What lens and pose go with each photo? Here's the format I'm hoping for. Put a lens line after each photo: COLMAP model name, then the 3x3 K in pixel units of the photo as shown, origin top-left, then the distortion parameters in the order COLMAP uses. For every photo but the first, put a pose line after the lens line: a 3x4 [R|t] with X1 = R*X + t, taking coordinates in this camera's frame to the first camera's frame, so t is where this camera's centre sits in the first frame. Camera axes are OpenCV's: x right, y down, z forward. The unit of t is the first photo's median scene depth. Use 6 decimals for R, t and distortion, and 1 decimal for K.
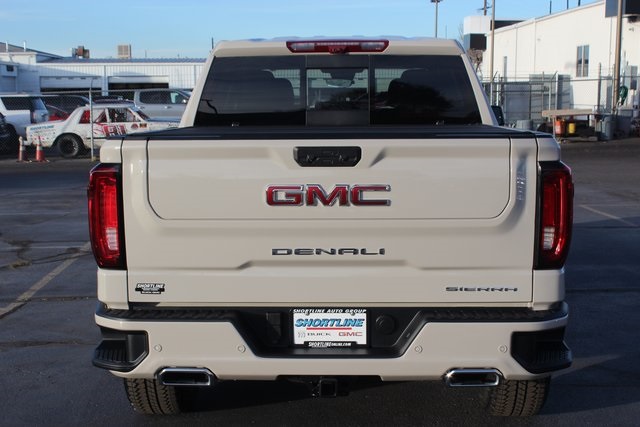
lens RADIAL K [[979.7, 0, 320.0], [0, 979.7, 213.5], [0, 0, 1]] dist [0.006540, 0.000185]
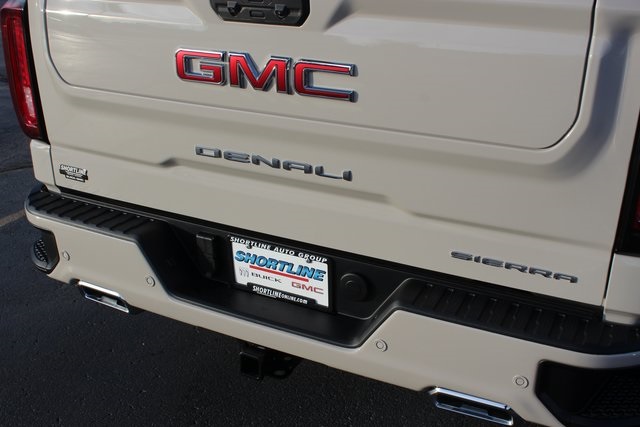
lens RADIAL K [[715.8, 0, 320.0], [0, 715.8, 213.5], [0, 0, 1]] dist [-0.004166, -0.327623]
pose [[0.901692, 0.174798, -0.395472, 0.221078], [-0.070016, 0.961597, 0.265386, -0.052743], [0.426673, -0.211607, 0.879302, 0.596844]]
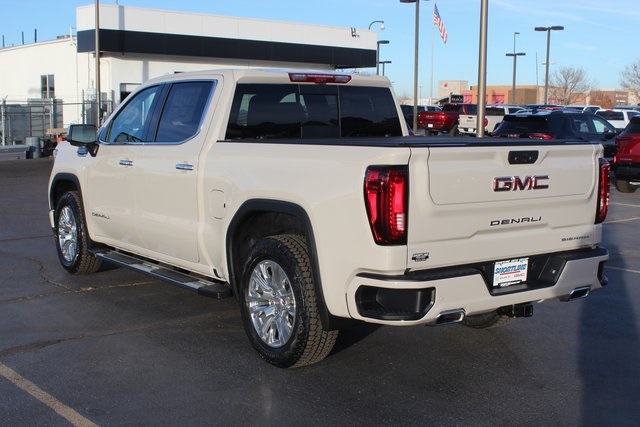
lens RADIAL K [[829.2, 0, 320.0], [0, 829.2, 213.5], [0, 0, 1]] dist [-0.102412, -0.018795]
pose [[0.804544, -0.058204, 0.591034, -0.966012], [0.059656, 0.998073, 0.017080, -0.011602], [-0.590889, 0.021517, 0.806466, 0.157968]]
